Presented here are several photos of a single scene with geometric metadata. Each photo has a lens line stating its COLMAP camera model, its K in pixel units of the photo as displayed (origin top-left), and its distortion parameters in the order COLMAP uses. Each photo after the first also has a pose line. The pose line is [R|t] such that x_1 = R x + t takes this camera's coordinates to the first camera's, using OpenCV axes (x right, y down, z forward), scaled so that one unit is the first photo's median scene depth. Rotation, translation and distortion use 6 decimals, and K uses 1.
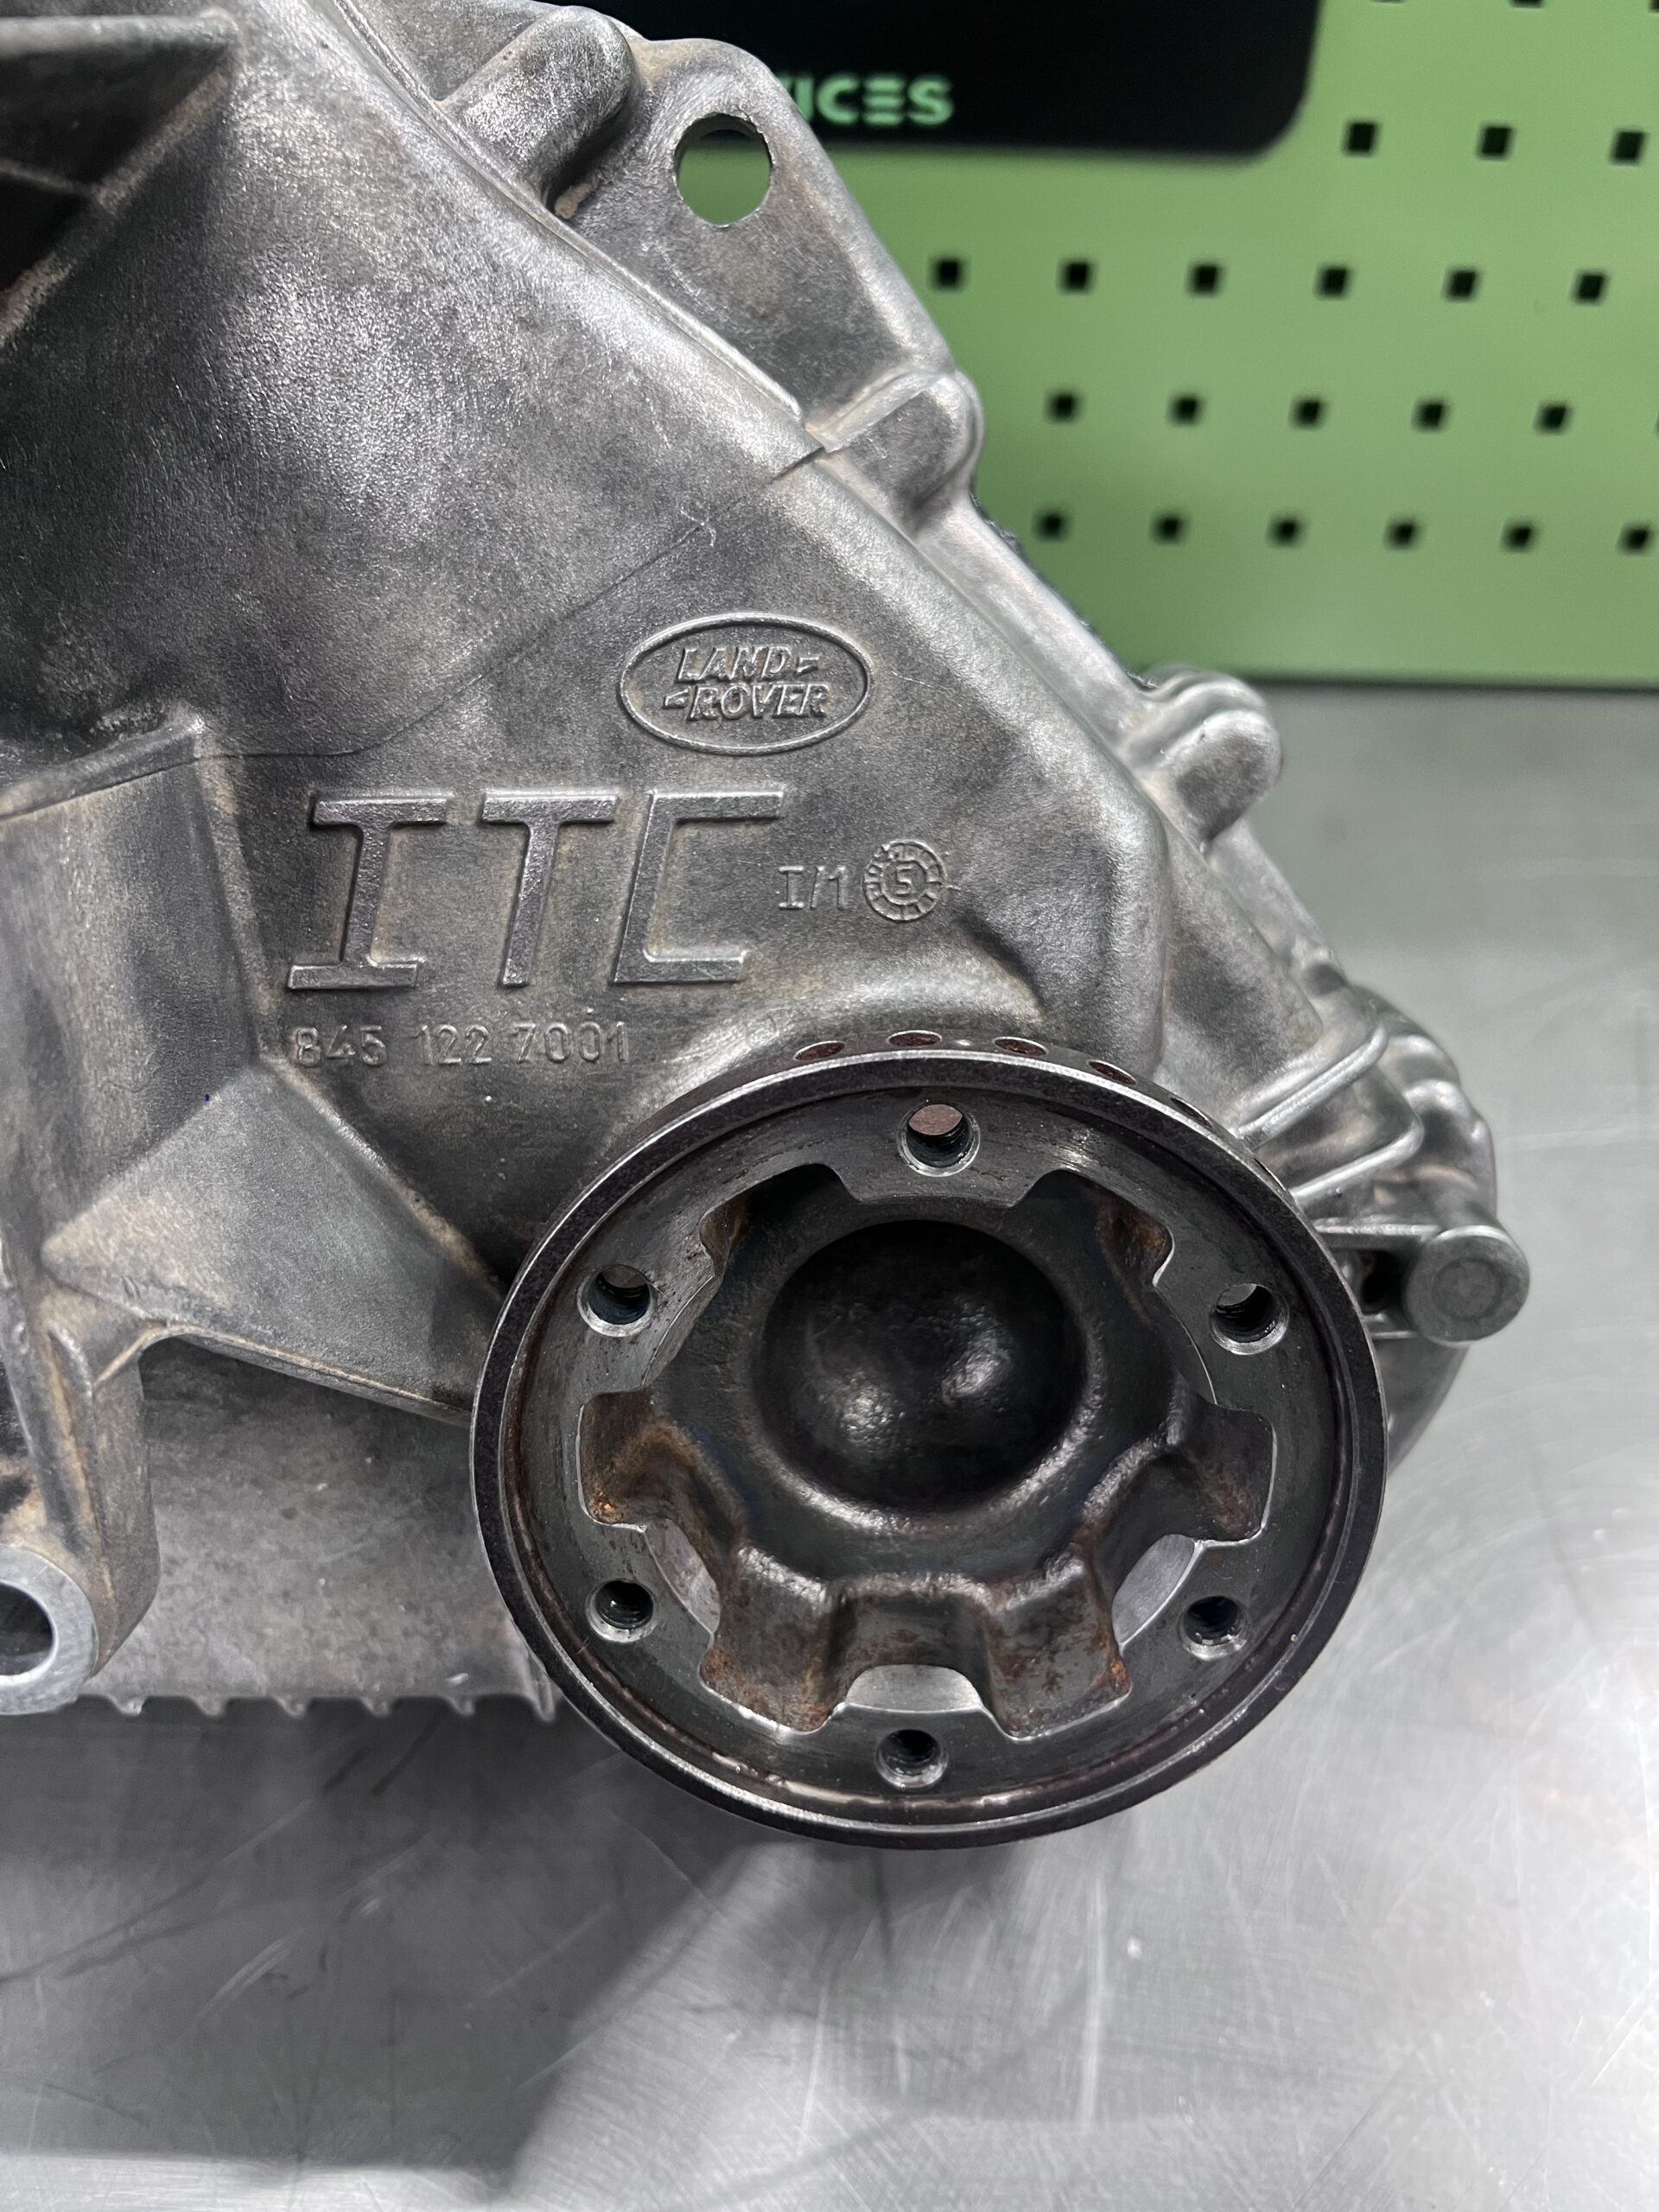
lens RADIAL K [[1675.3, 0, 827.7], [0, 1675.3, 1133.6], [0, 0, 1]] dist [0.016944, -0.038572]
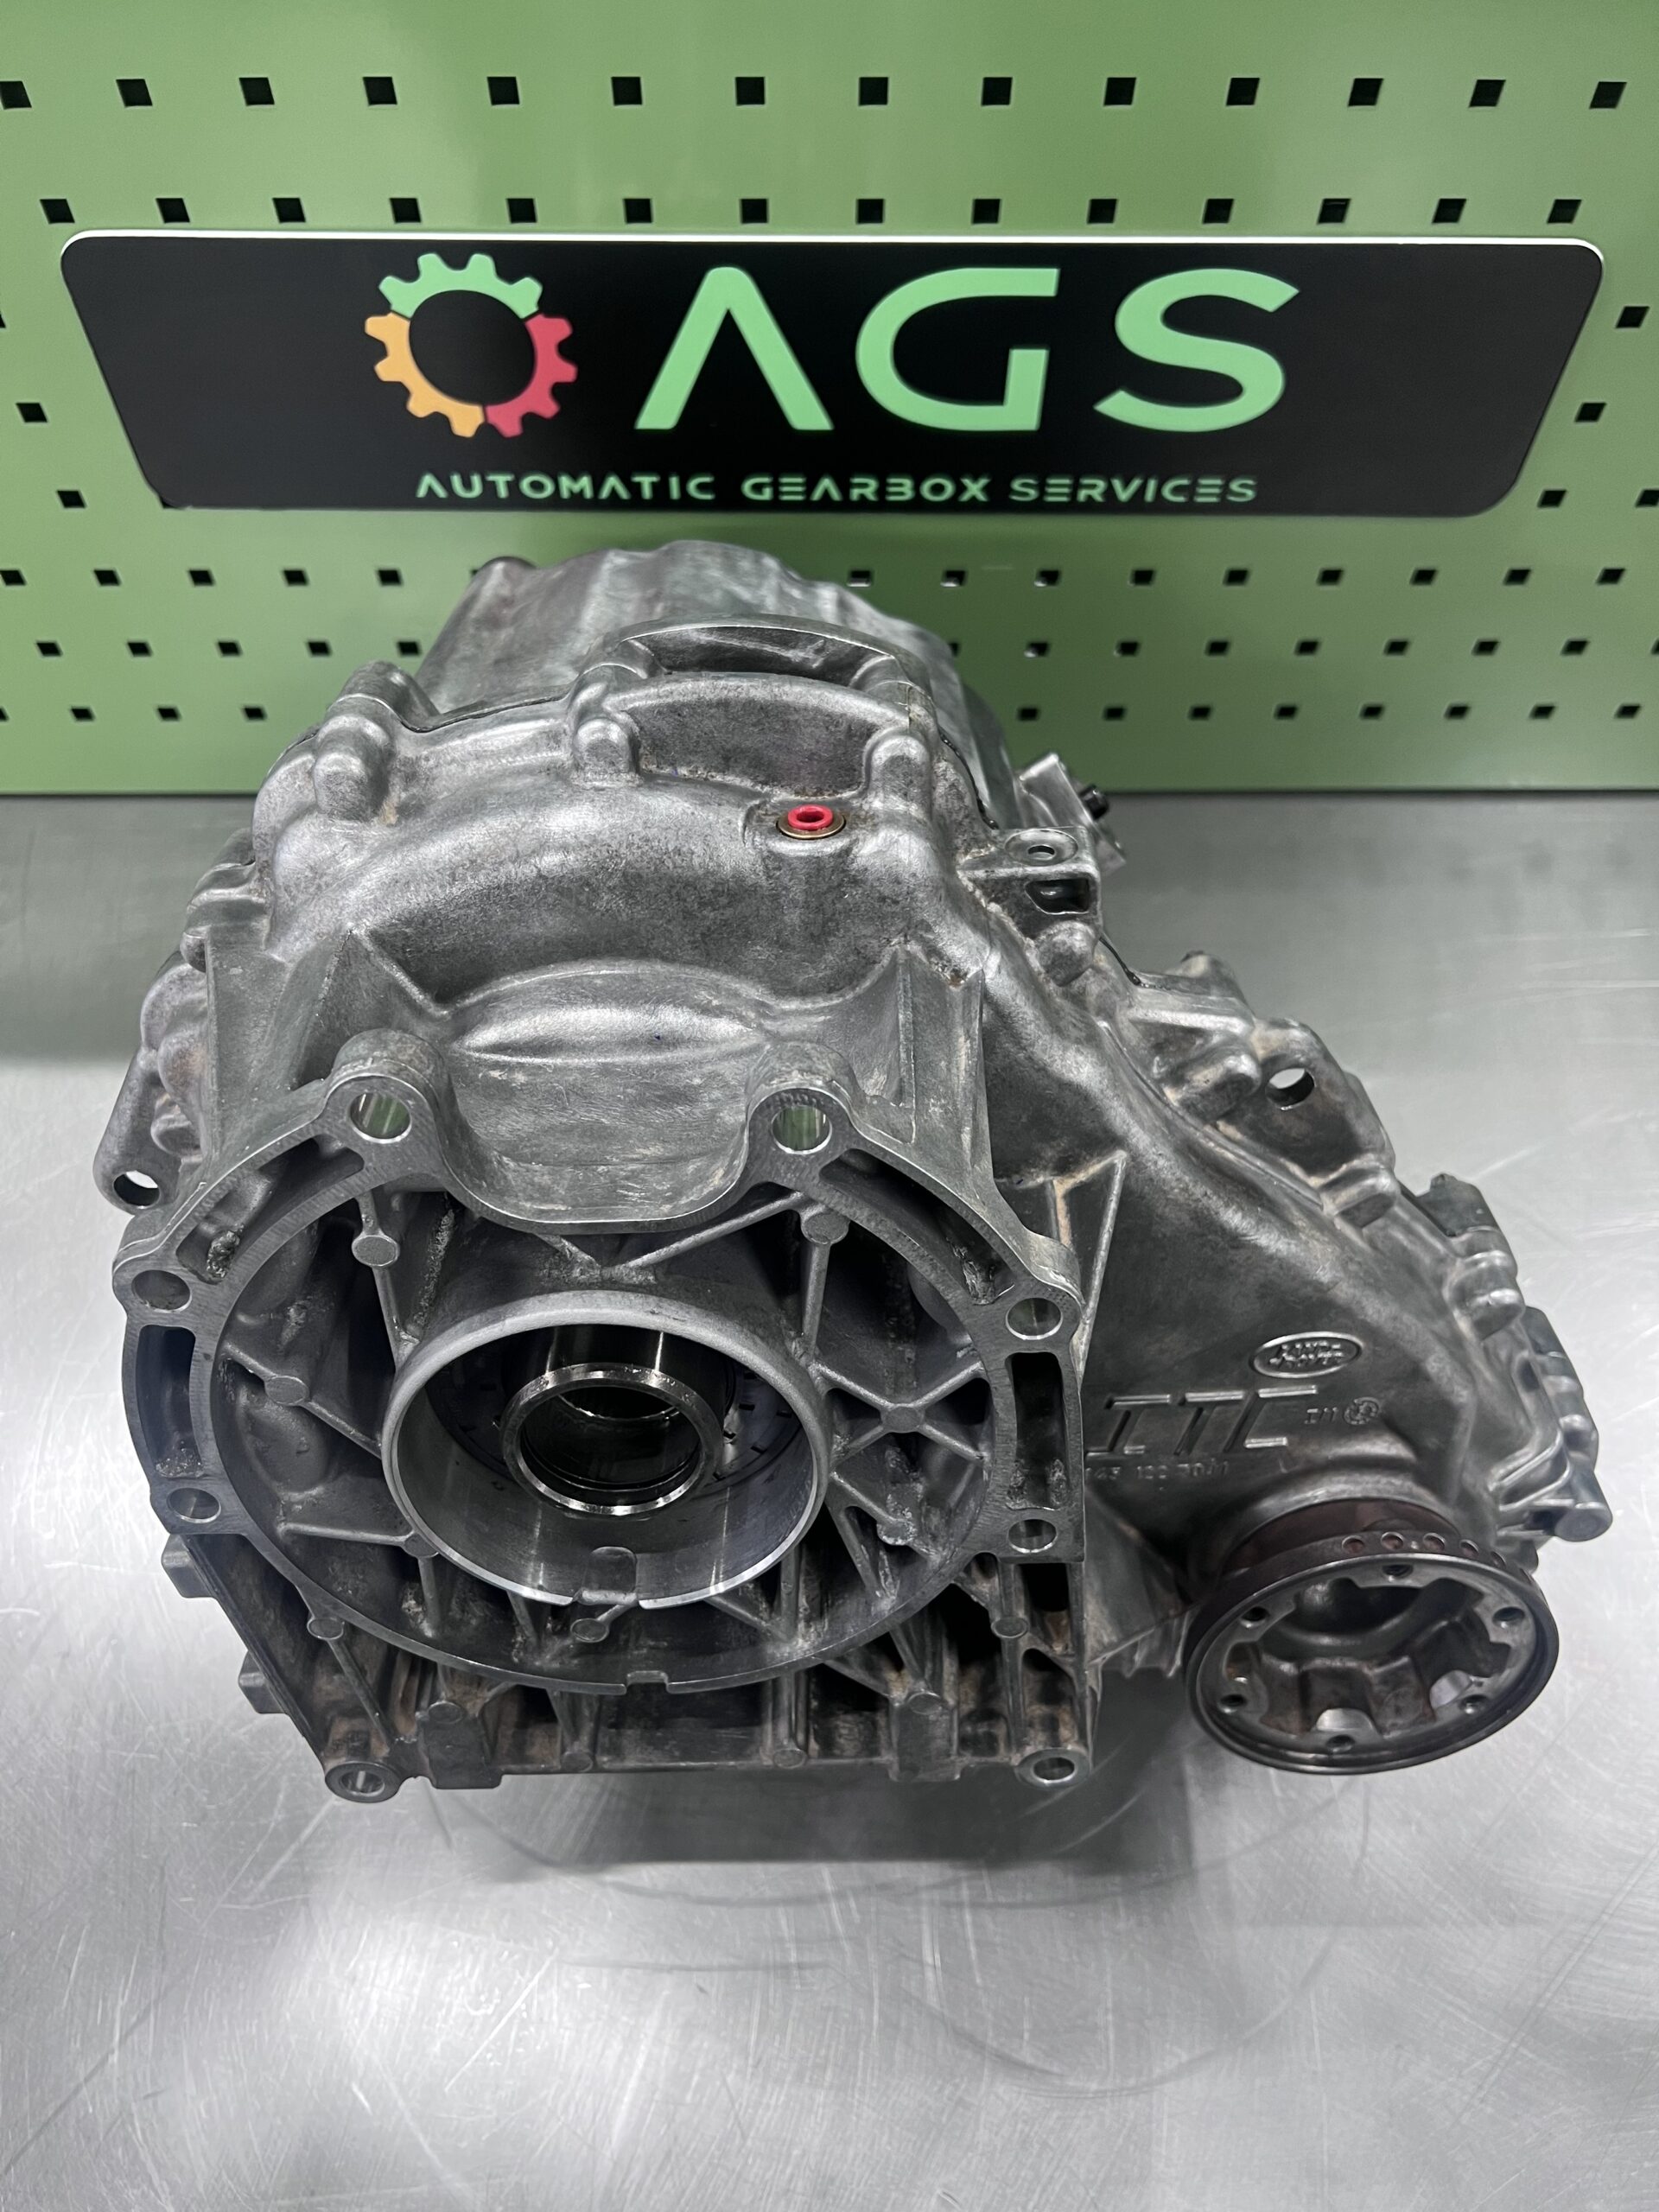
lens RADIAL K [[1675.3, 0, 827.1], [0, 1675.3, 1110.4], [0, 0, 1]] dist [0.016944, -0.038572]
pose [[0.999615, -0.026192, 0.009107, -0.670702], [0.022408, 0.956414, 0.291154, -1.189831], [-0.016336, -0.290838, 0.956633, -1.007160]]
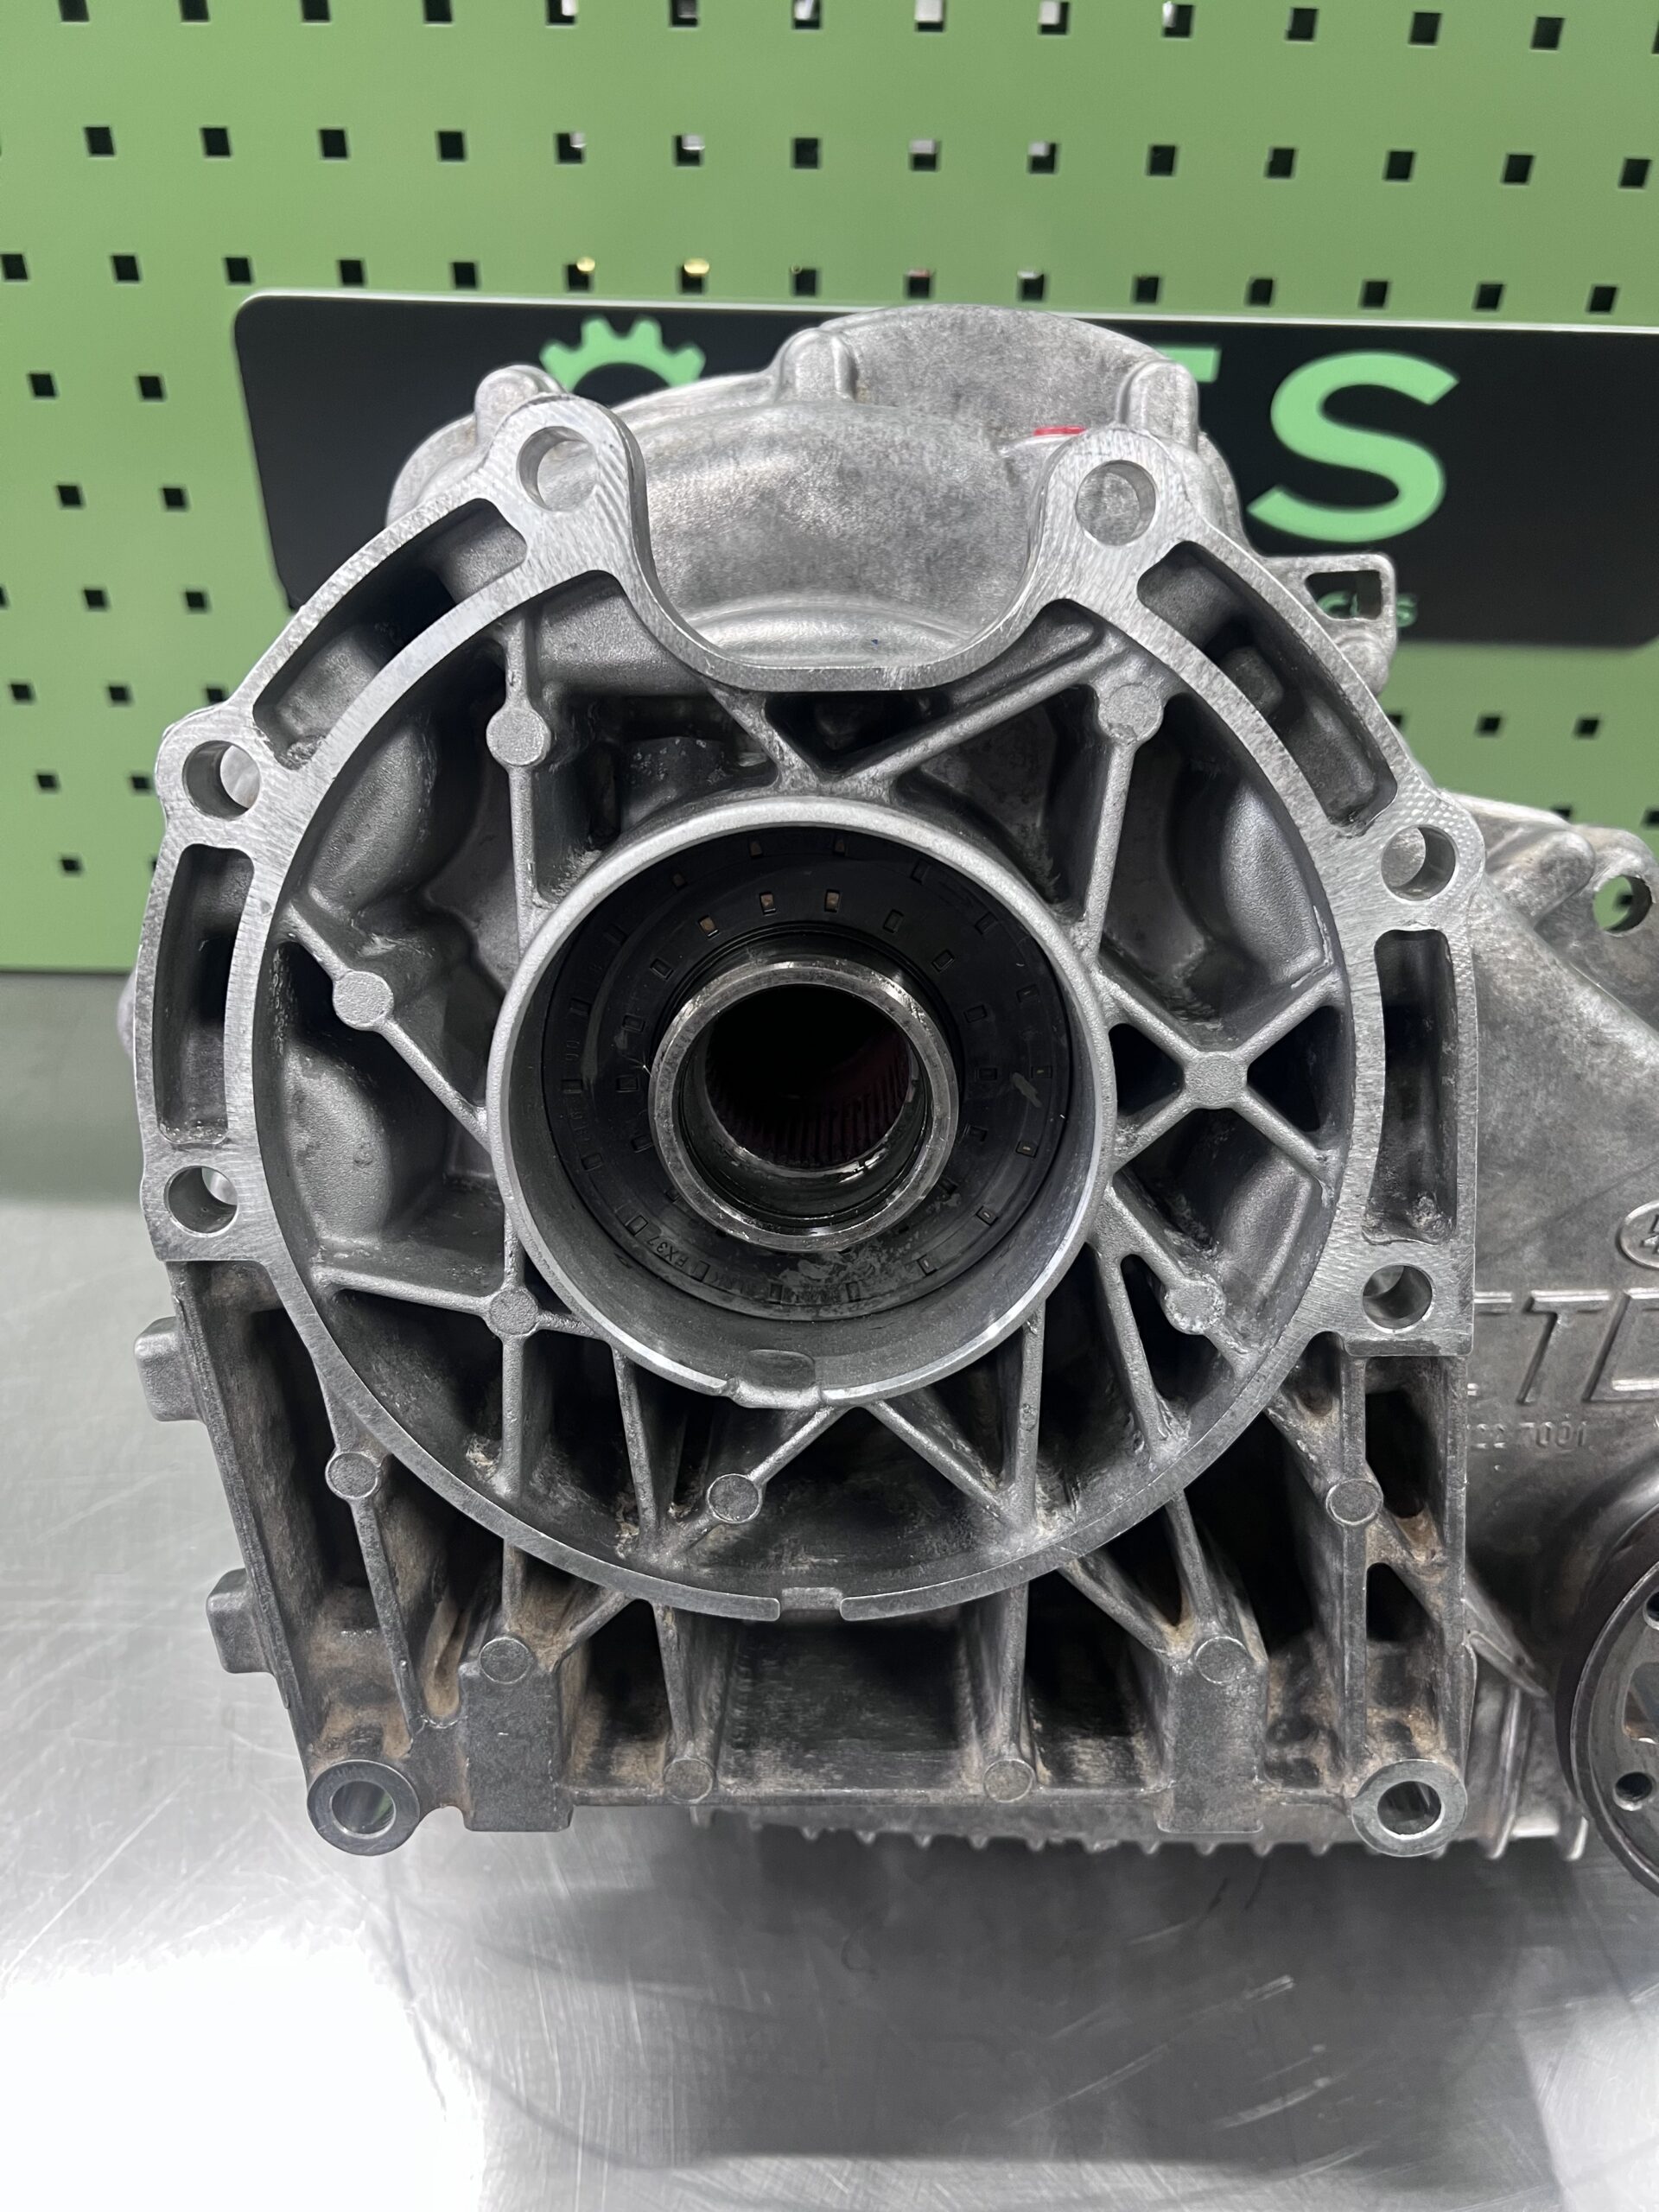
lens RADIAL K [[1675.3, 0, 830.0], [0, 1675.3, 1137.4], [0, 0, 1]] dist [0.016944, -0.038572]
pose [[0.999976, 0.001595, 0.006704, -0.880925], [-0.001111, 0.997441, -0.071489, -0.228584], [-0.006801, 0.071480, 0.997419, -0.659293]]
